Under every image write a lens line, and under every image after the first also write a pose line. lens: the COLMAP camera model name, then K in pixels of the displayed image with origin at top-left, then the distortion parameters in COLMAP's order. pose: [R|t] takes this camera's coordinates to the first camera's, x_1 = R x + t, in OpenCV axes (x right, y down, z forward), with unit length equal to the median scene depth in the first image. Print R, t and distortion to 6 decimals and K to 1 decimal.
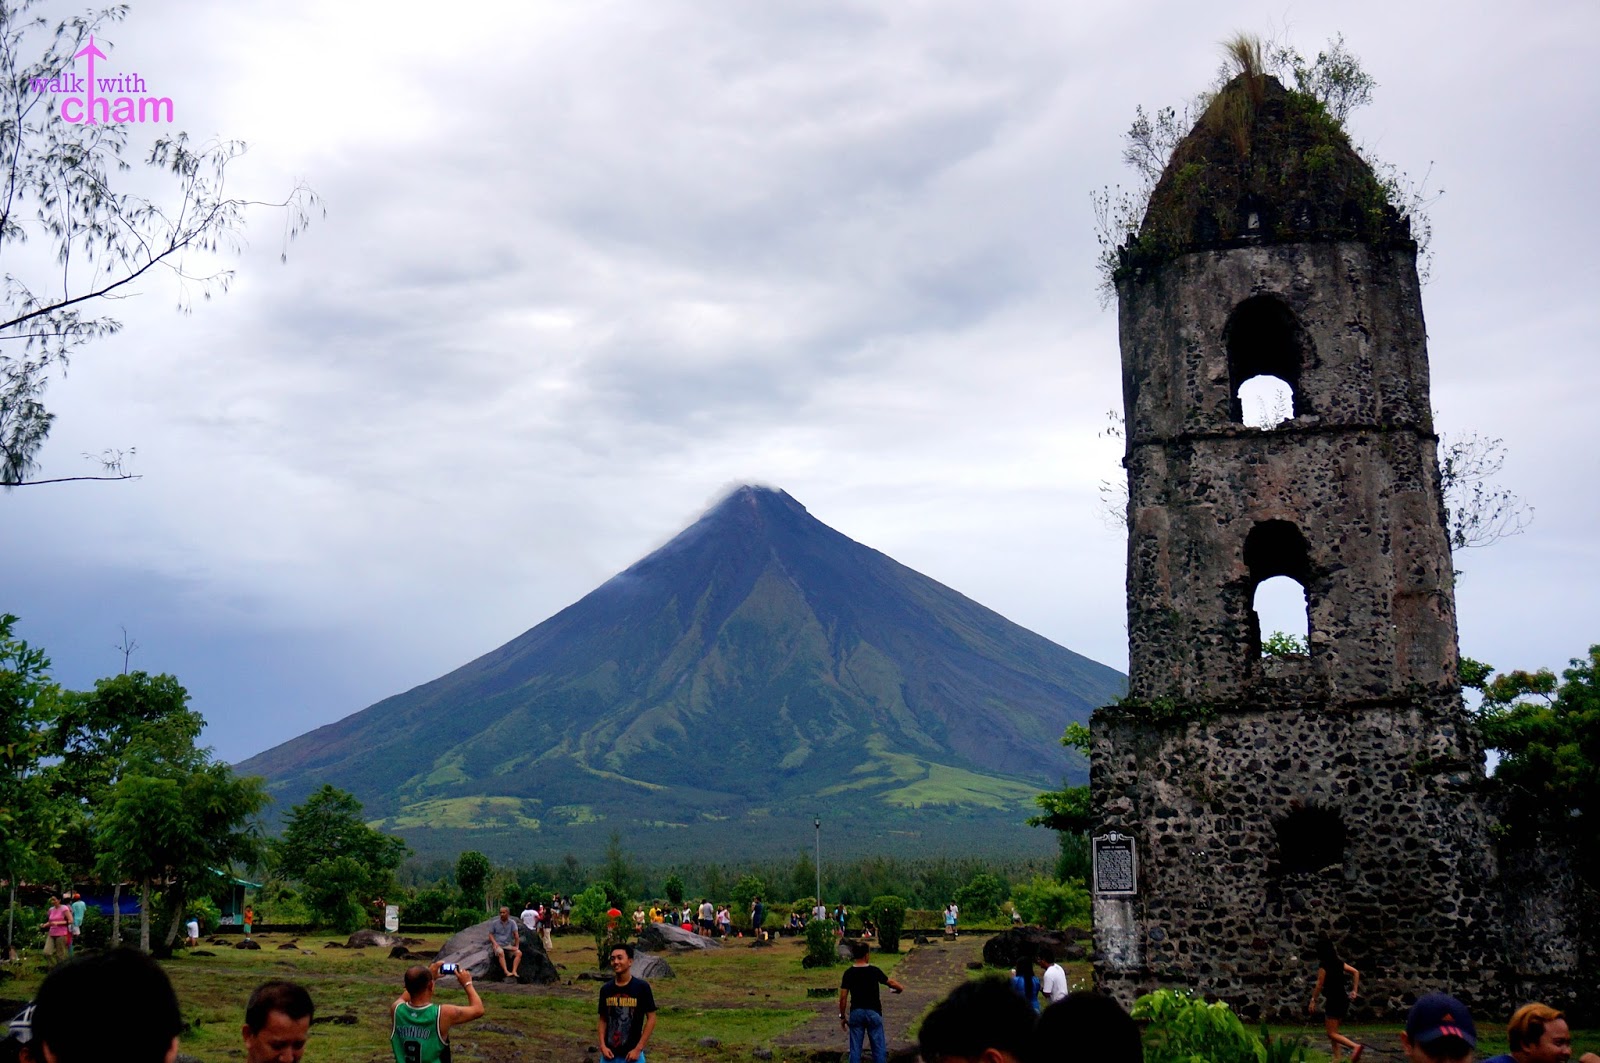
lens RADIAL K [[1991.2, 0, 752.0], [0, 1991.2, 517.6], [0, 0, 1]] dist [0.019675, 0.000000]
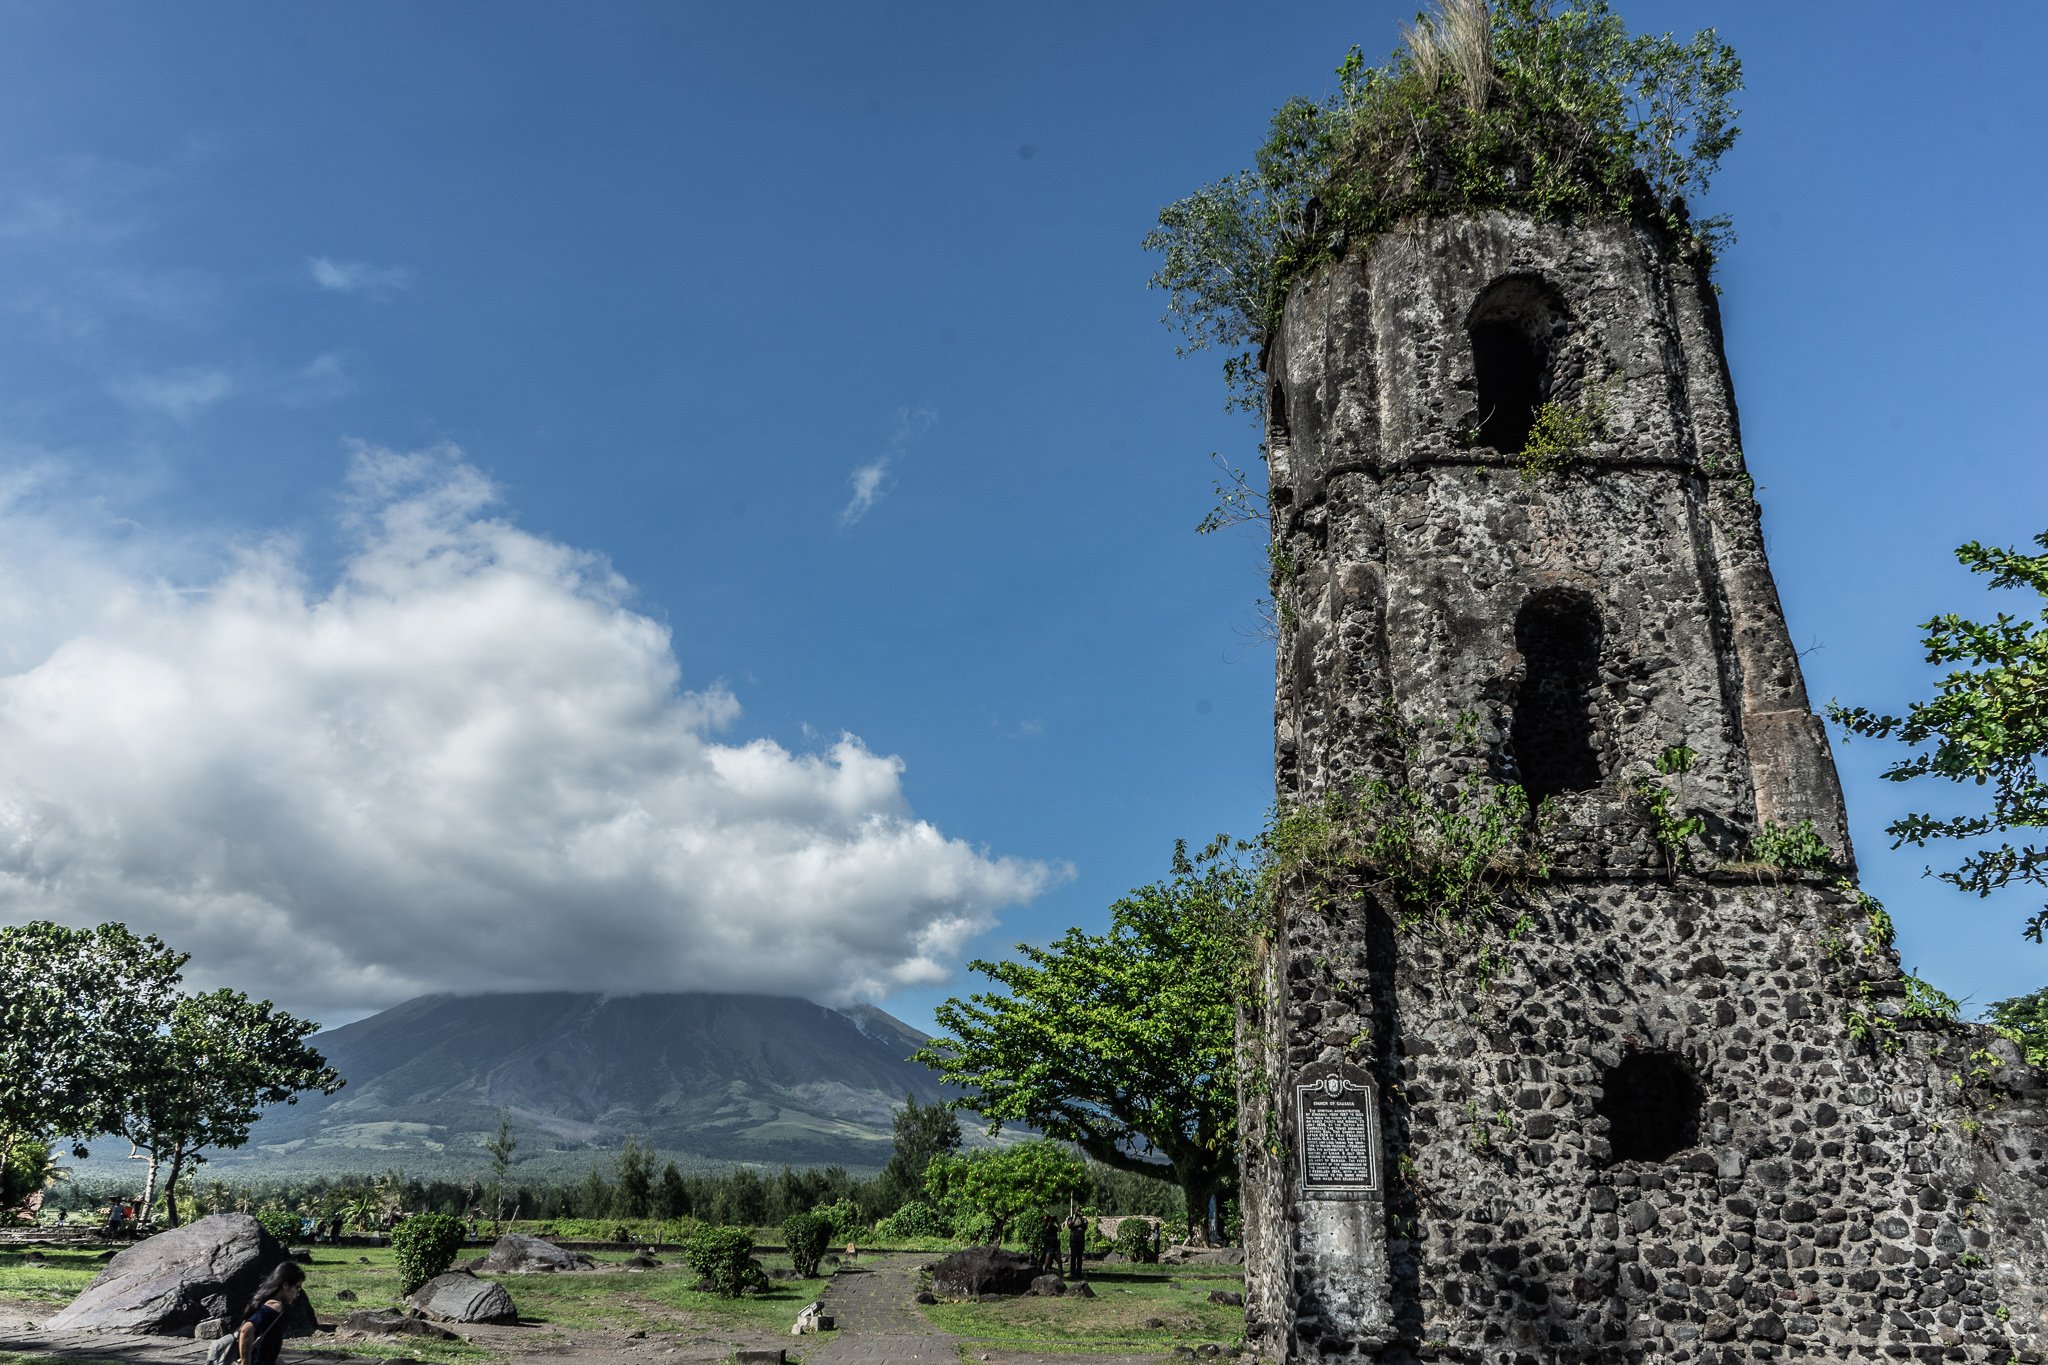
lens RADIAL K [[1635.3, 0, 1023.5], [0, 1635.3, 680.6], [0, 0, 1]] dist [-0.007591, 0.009842]
pose [[0.973533, 0.095656, 0.207566, -0.007987], [-0.067896, 0.988244, -0.136980, 0.117077], [-0.218229, 0.119262, 0.968583, 0.564015]]
